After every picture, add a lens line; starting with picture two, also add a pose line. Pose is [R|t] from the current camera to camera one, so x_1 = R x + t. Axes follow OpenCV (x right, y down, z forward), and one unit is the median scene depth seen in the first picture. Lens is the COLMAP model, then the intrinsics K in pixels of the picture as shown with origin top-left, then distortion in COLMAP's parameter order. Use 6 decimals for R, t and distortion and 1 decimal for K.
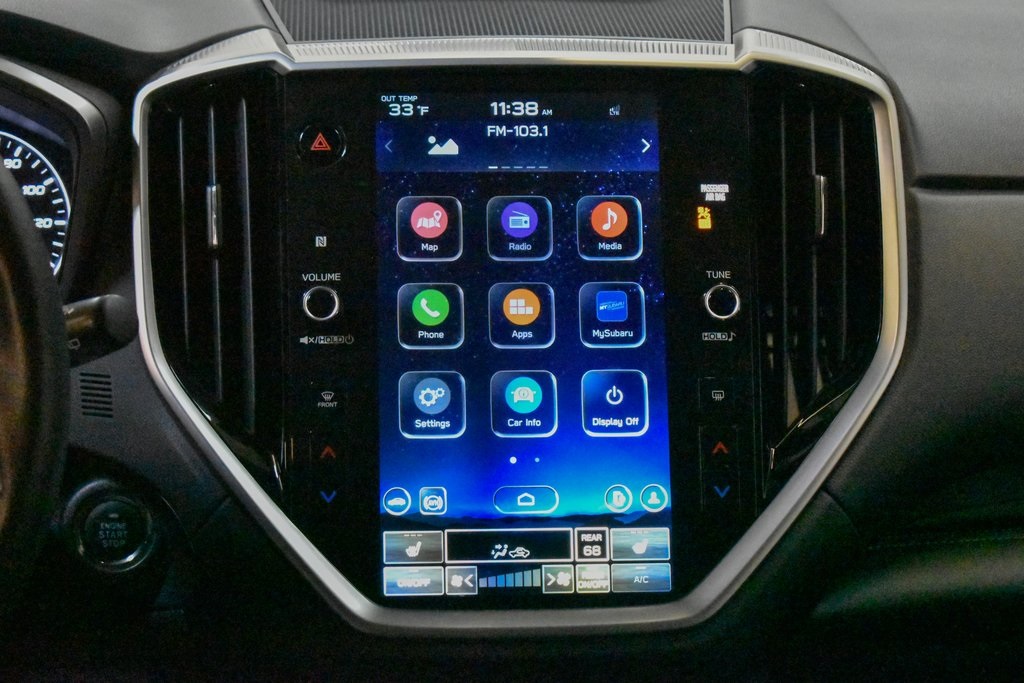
lens RADIAL K [[2368.5, 0, 512.0], [0, 2368.5, 341.5], [0, 0, 1]] dist [0.043116, 0.052966]
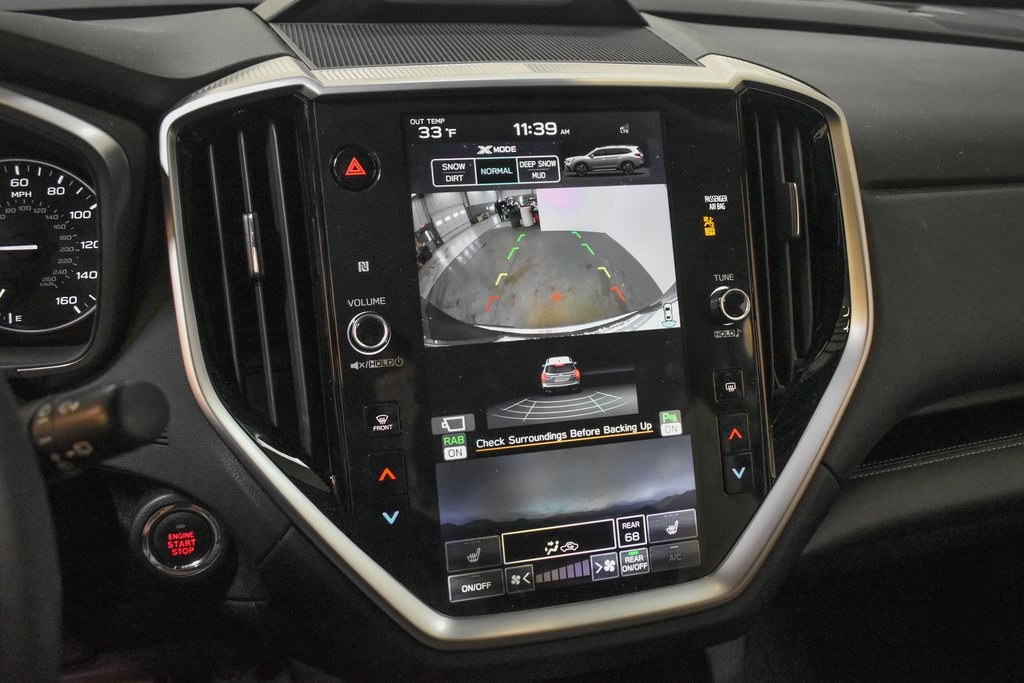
lens RADIAL K [[871.0, 0, 525.4], [0, 871.0, 353.8], [0, 0, 1]] dist [0.004404, 0.000989]
pose [[0.984385, -0.063643, 0.164119, -0.075653], [0.037330, 0.986623, 0.158690, -0.061917], [-0.172023, -0.150085, 0.973593, 0.614208]]
